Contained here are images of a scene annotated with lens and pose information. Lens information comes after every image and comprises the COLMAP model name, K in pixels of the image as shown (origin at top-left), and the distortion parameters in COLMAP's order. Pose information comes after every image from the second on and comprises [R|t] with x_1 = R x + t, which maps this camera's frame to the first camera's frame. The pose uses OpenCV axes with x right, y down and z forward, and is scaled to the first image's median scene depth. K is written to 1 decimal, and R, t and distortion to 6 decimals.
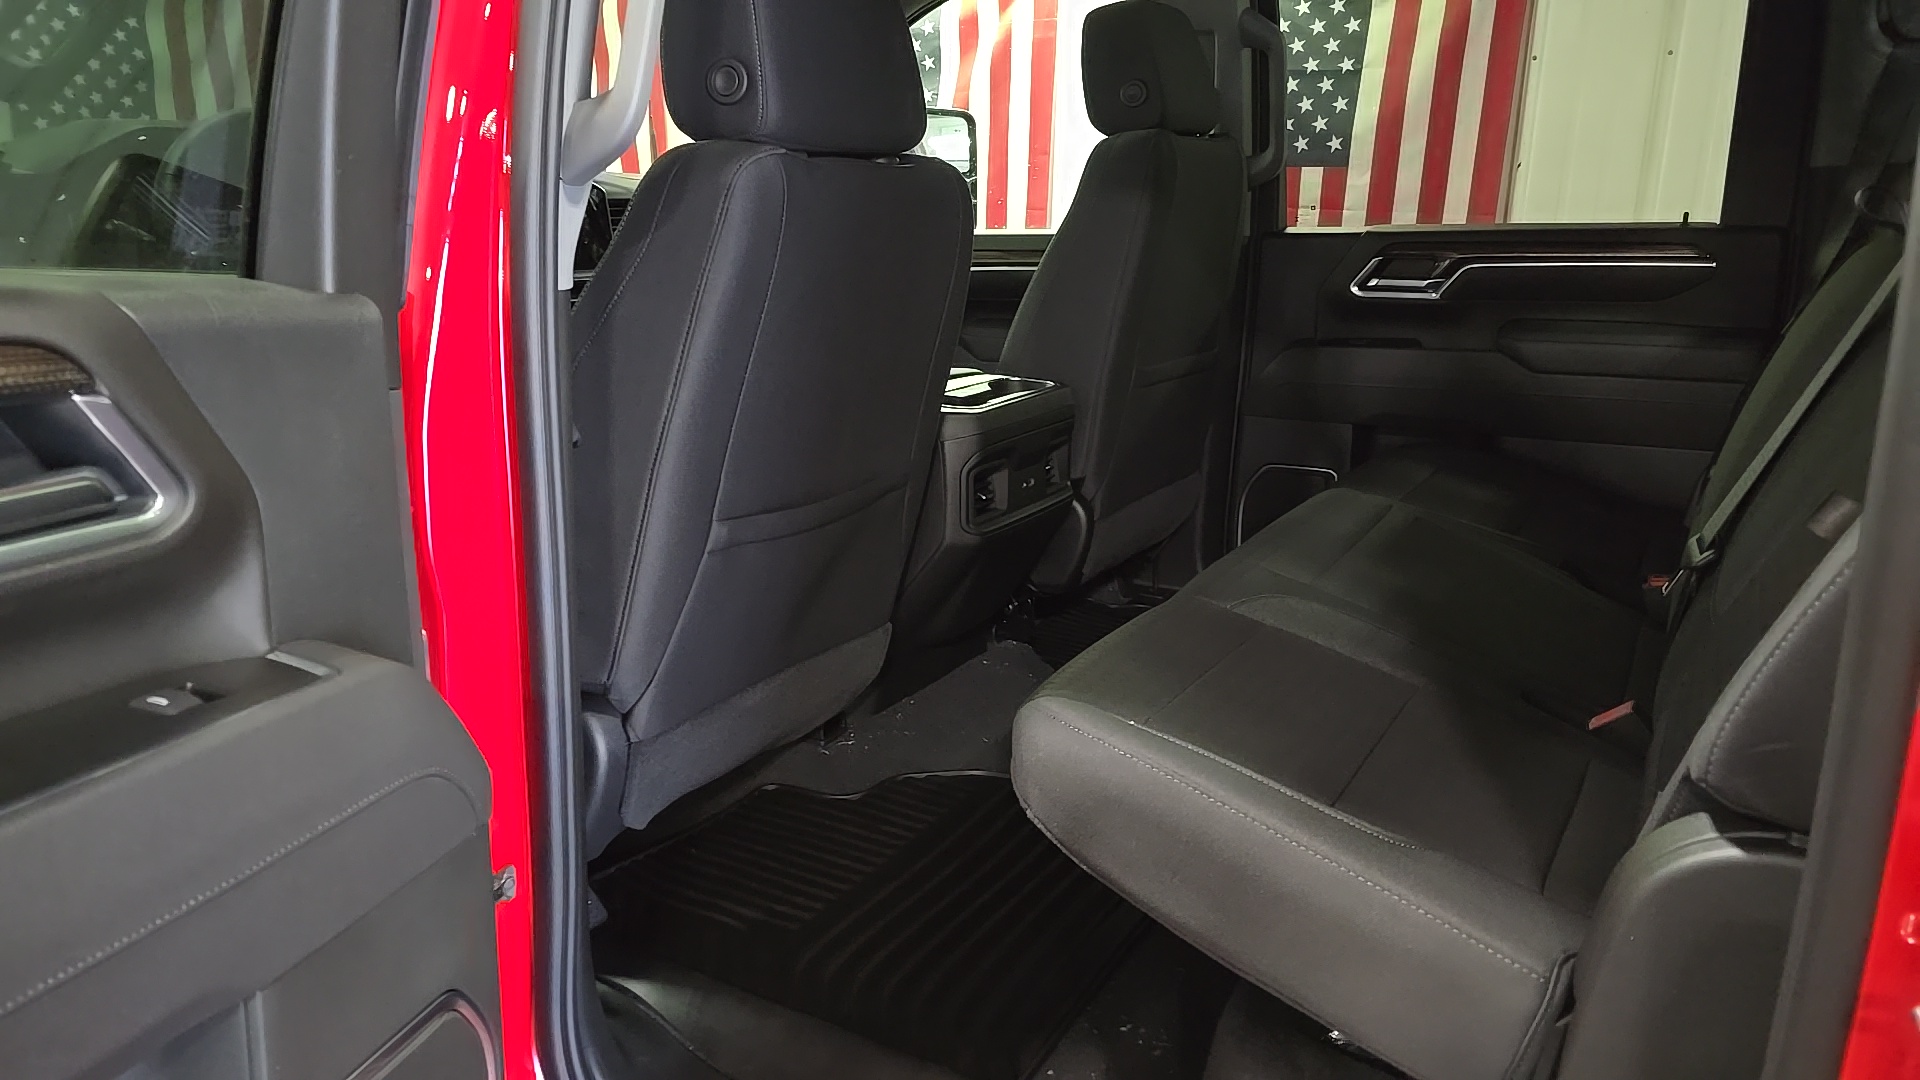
lens RADIAL K [[1277.6, 0, 950.2], [0, 1277.6, 548.9], [0, 0, 1]] dist [0.056945, -0.038447]
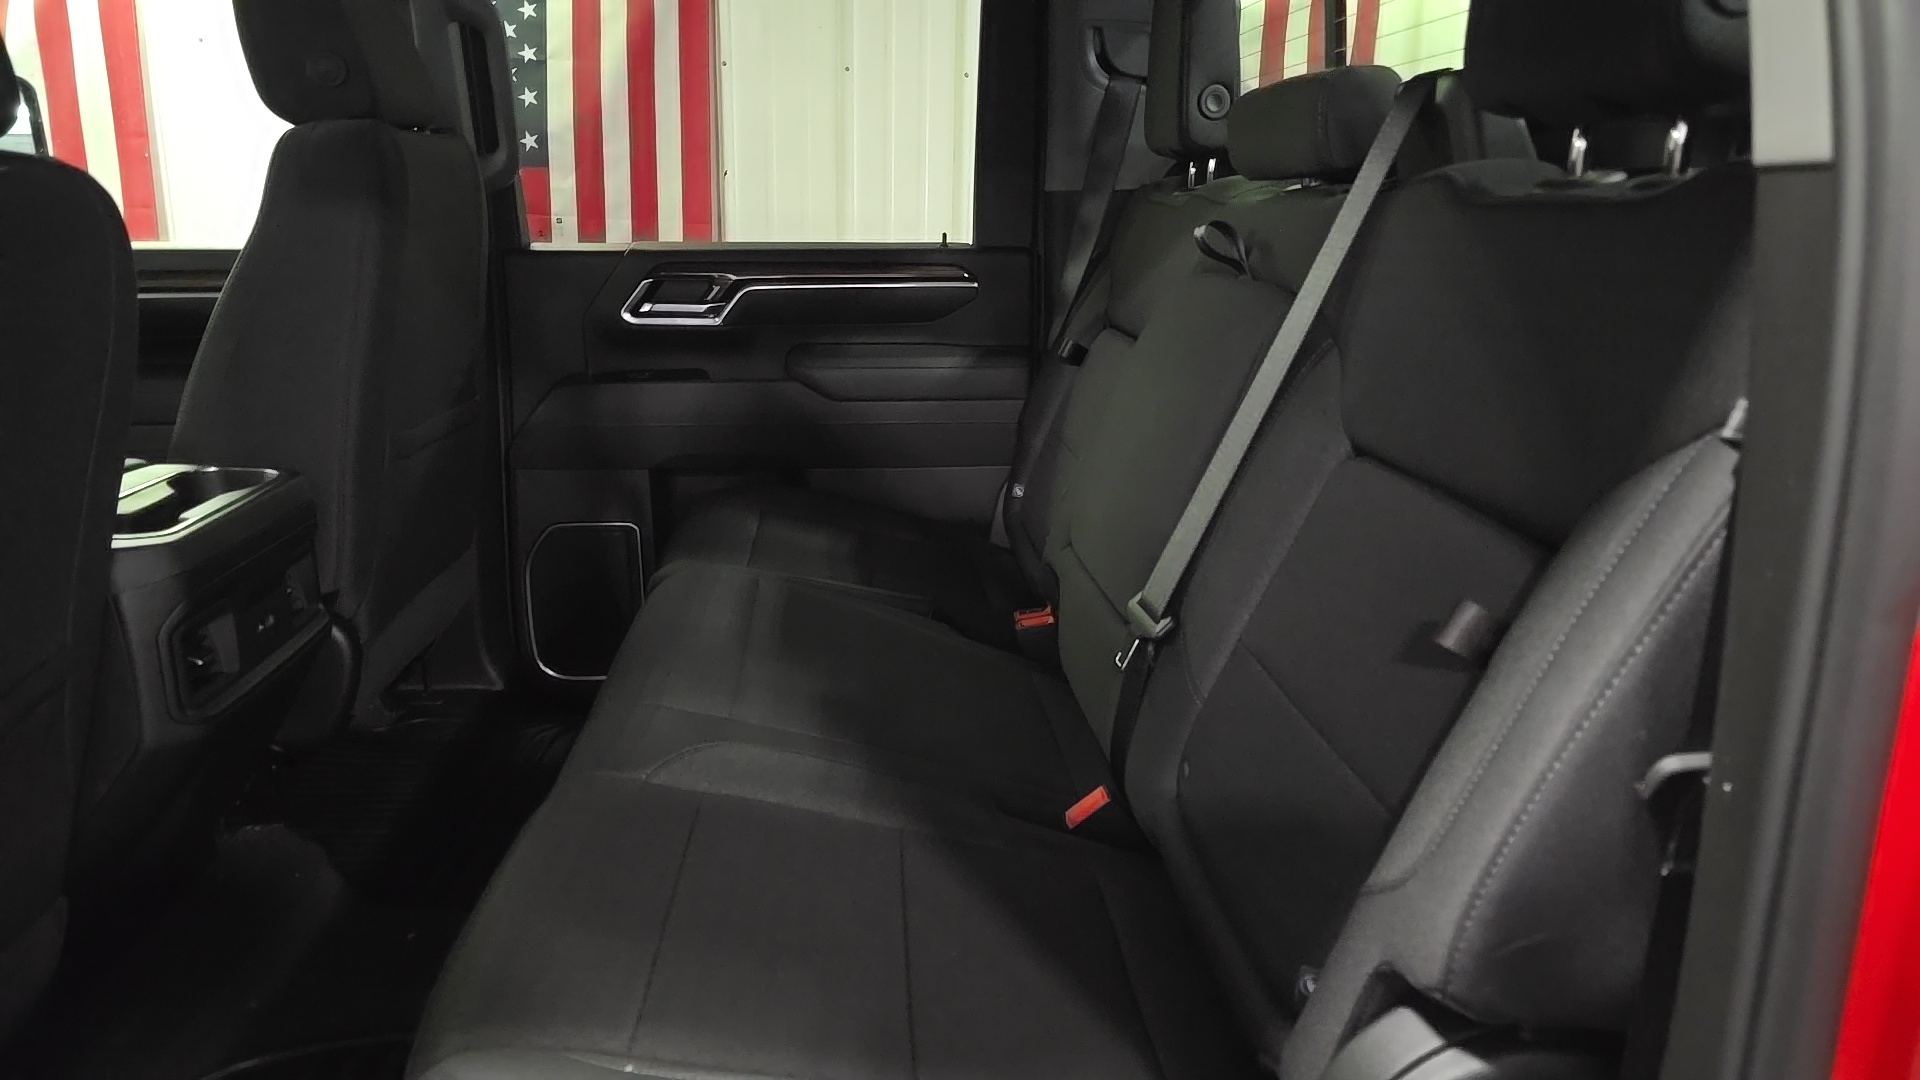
lens RADIAL K [[1277.6, 0, 954.6], [0, 1277.6, 546.6], [0, 0, 1]] dist [0.056945, -0.038447]
pose [[0.807293, -0.145804, 0.571855, -0.029525], [0.143755, 0.988396, 0.049068, -0.066636], [-0.572374, 0.042594, 0.818886, 0.192987]]
